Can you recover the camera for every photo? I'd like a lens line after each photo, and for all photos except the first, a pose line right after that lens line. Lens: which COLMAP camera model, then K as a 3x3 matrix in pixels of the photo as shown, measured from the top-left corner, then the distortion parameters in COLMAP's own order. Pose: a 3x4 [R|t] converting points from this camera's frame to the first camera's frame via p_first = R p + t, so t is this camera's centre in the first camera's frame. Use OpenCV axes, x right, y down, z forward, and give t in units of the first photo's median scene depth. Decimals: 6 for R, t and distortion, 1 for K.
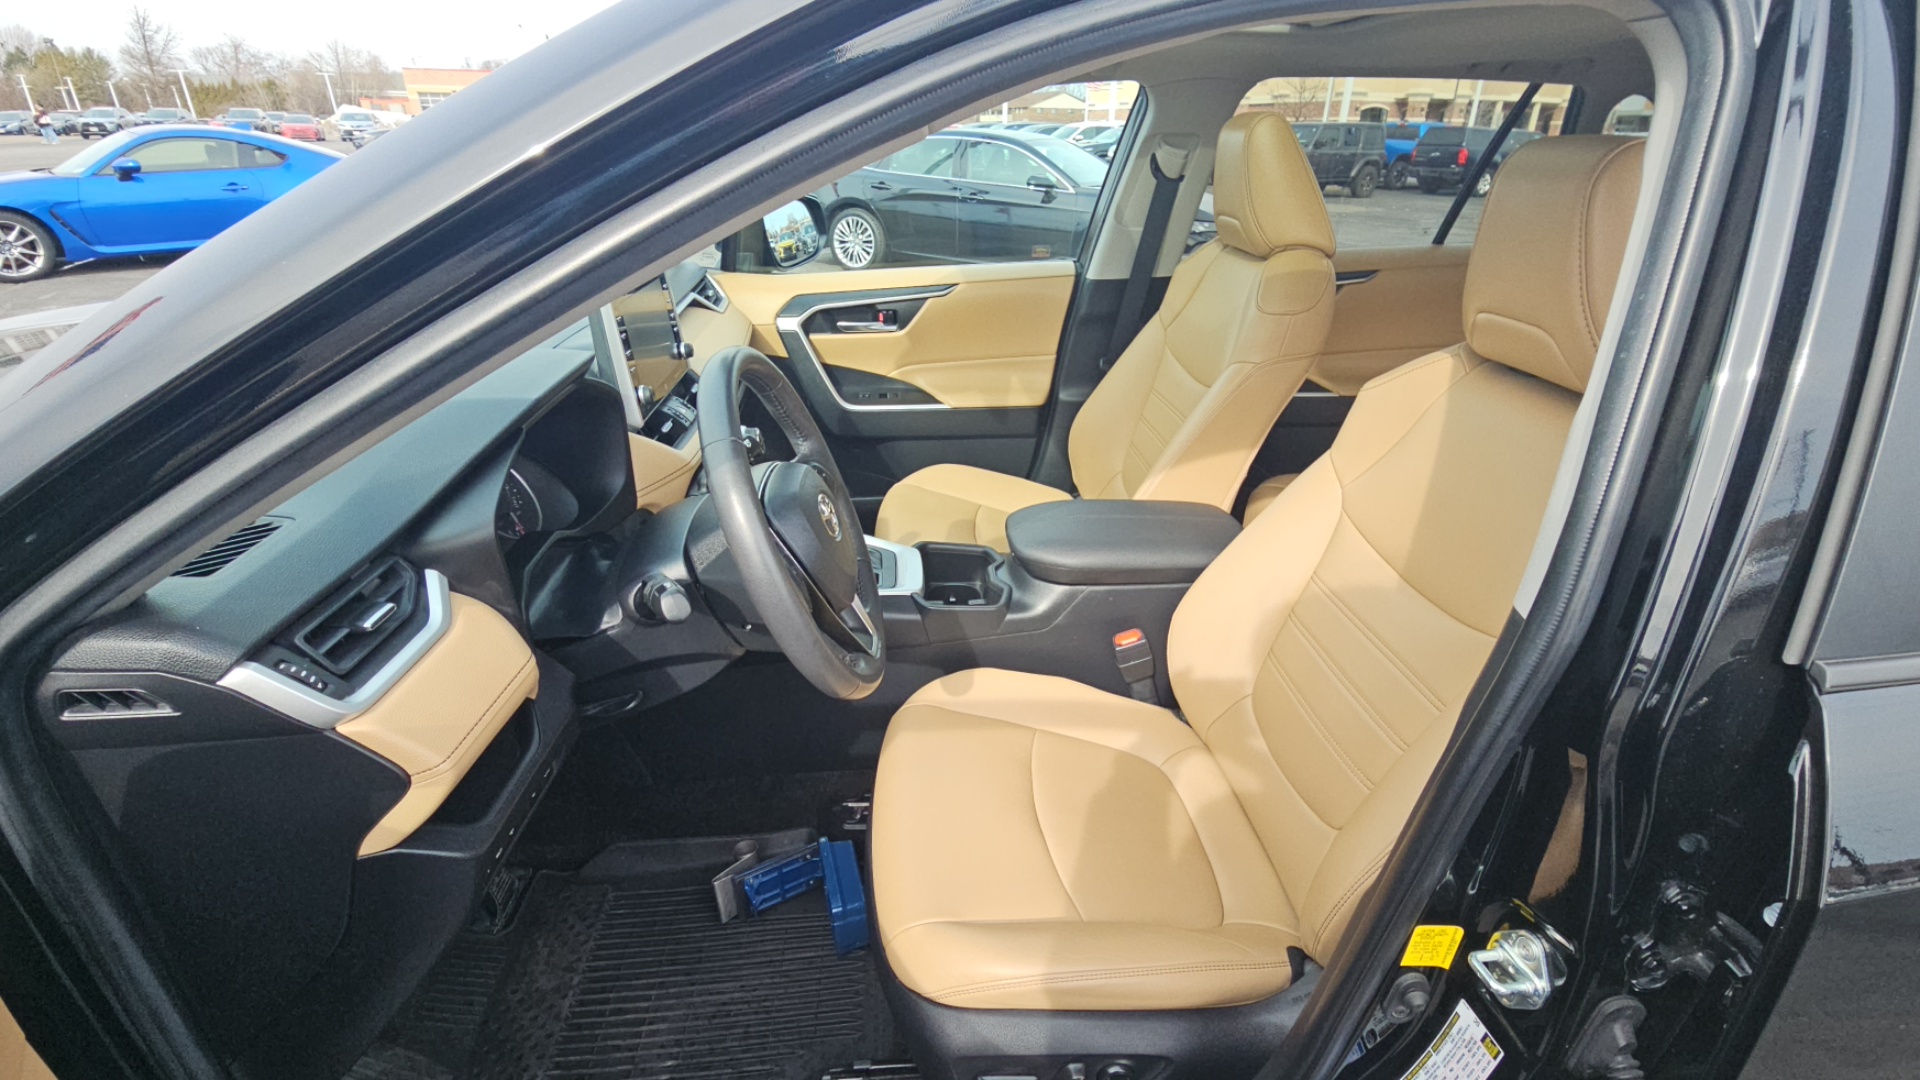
lens RADIAL K [[851.6, 0, 979.1], [0, 851.6, 546.3], [0, 0, 1]] dist [0.008571, -0.007121]
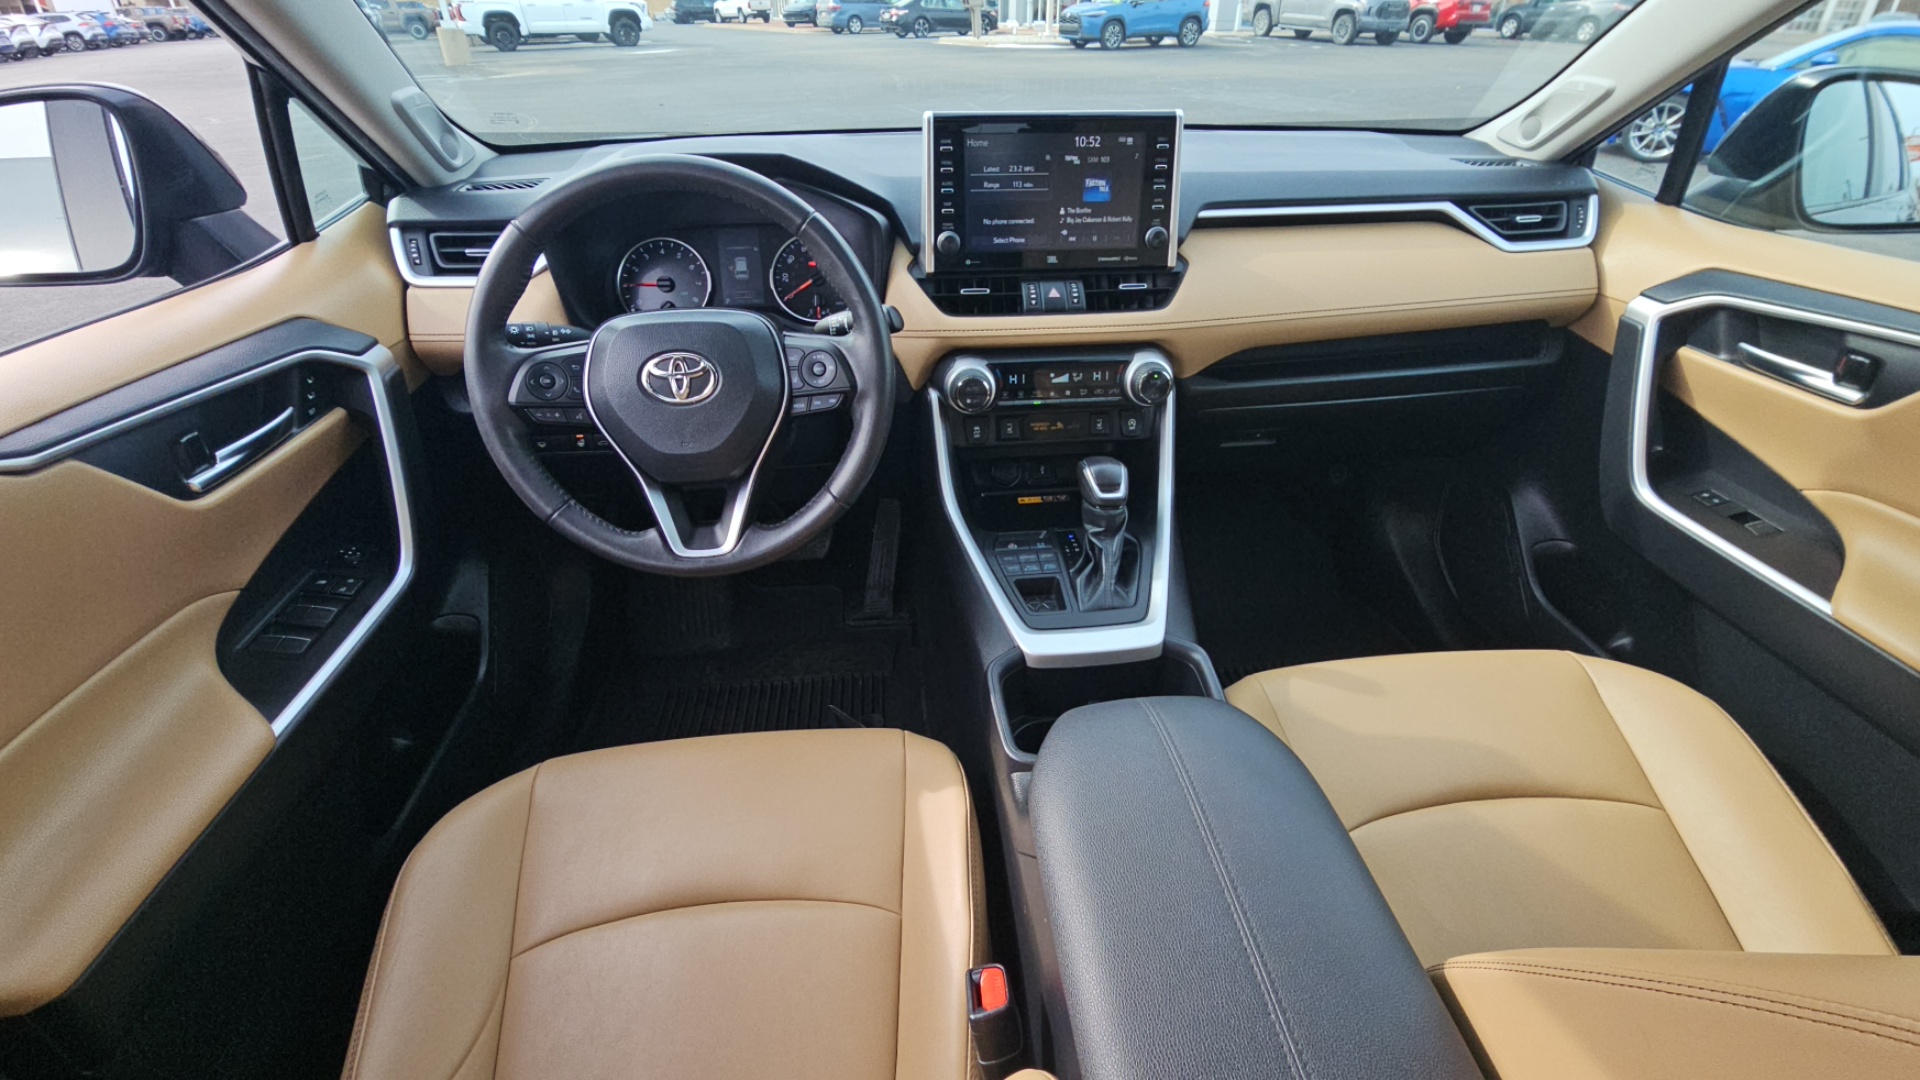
lens RADIAL K [[851.6, 0, 978.7], [0, 851.6, 549.2], [0, 0, 1]] dist [0.008571, -0.007121]
pose [[0.017635, 0.519175, -0.854486, 0.307684], [-0.441961, 0.770641, 0.459111, -0.203119], [0.896861, 0.369553, 0.243045, 0.535842]]
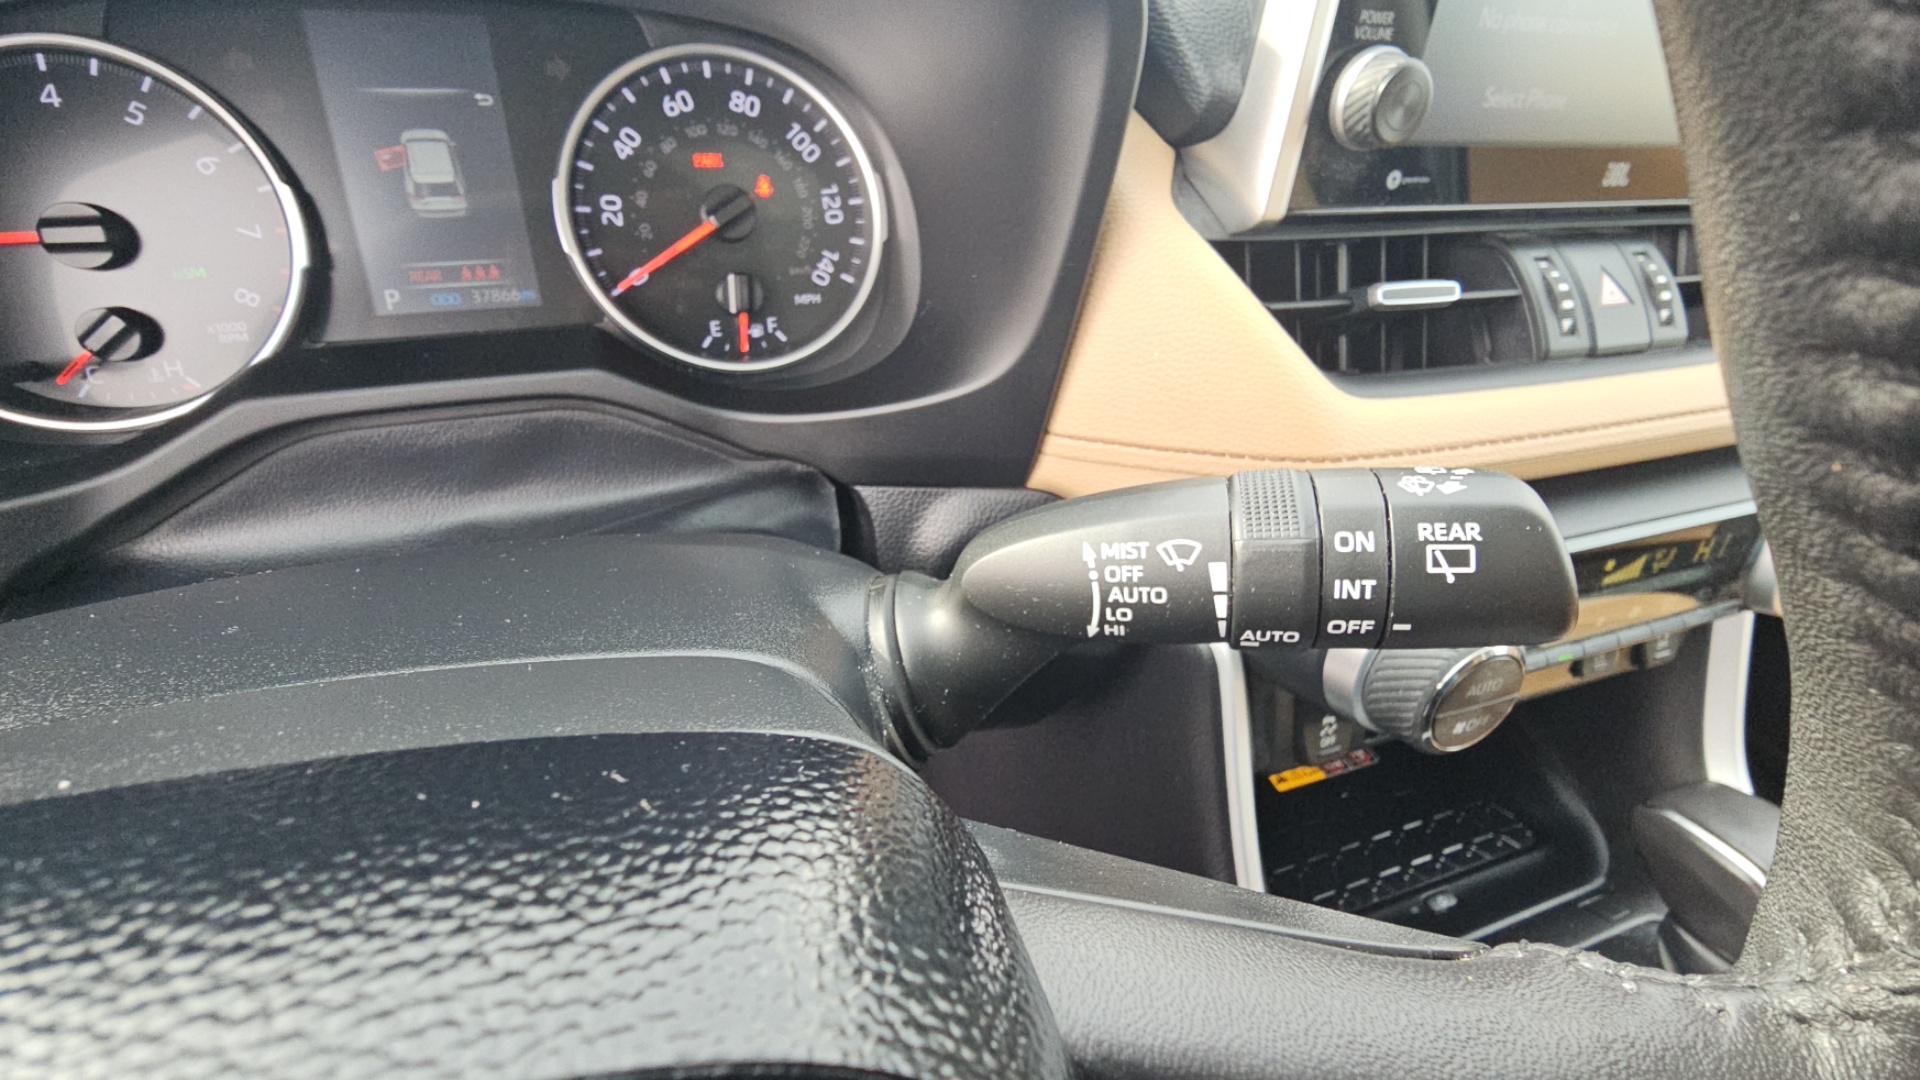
lens RADIAL K [[857.0, 0, 976.8], [0, 857.0, 548.1], [0, 0, 1]] dist [0.007512, -0.008739]
pose [[0.262637, 0.600860, -0.754976, -0.107731], [-0.499803, 0.754010, 0.426223, -0.076197], [0.825360, 0.265398, 0.498343, 0.483082]]
